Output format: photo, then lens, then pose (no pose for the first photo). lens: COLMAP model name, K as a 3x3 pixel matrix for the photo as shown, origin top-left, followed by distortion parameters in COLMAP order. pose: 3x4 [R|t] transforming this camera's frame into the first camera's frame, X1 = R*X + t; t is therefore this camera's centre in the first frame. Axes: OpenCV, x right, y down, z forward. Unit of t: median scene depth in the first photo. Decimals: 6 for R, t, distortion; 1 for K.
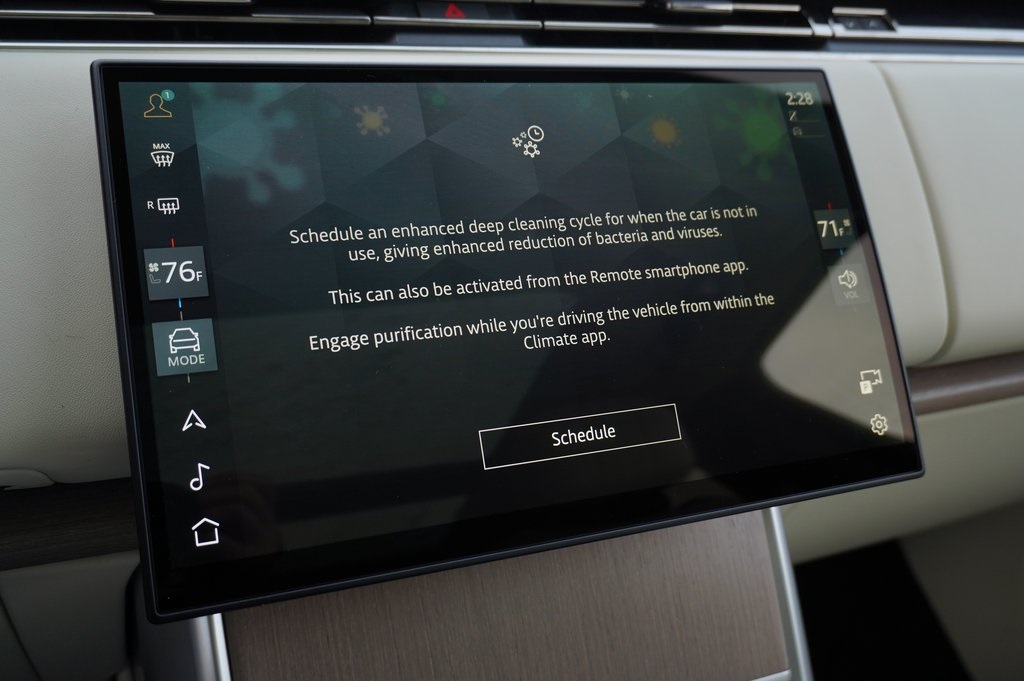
lens RADIAL K [[969.5, 0, 512.0], [0, 969.5, 341.6], [0, 0, 1]] dist [-0.010195, 0.000000]
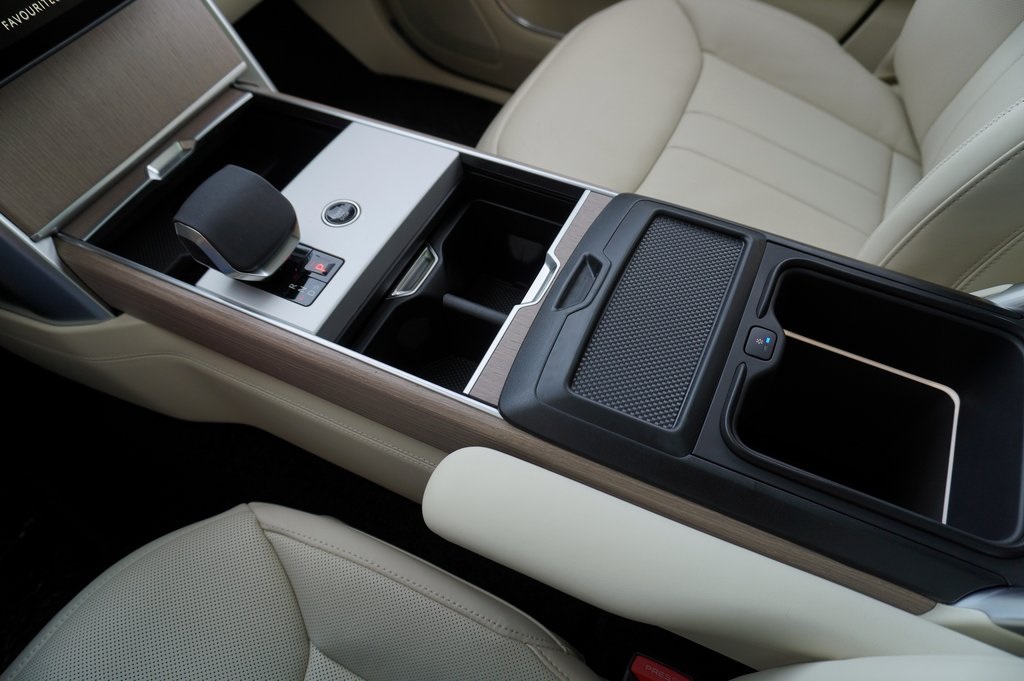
lens RADIAL K [[701.0, 0, 514.6], [0, 701.0, 351.2], [0, 0, 1]] dist [-0.040196, 0.037703]
pose [[0.743558, -0.568934, 0.351334, -0.147477], [0.259794, 0.729943, 0.632211, 0.023637], [-0.616140, -0.378812, 0.690560, -0.587091]]
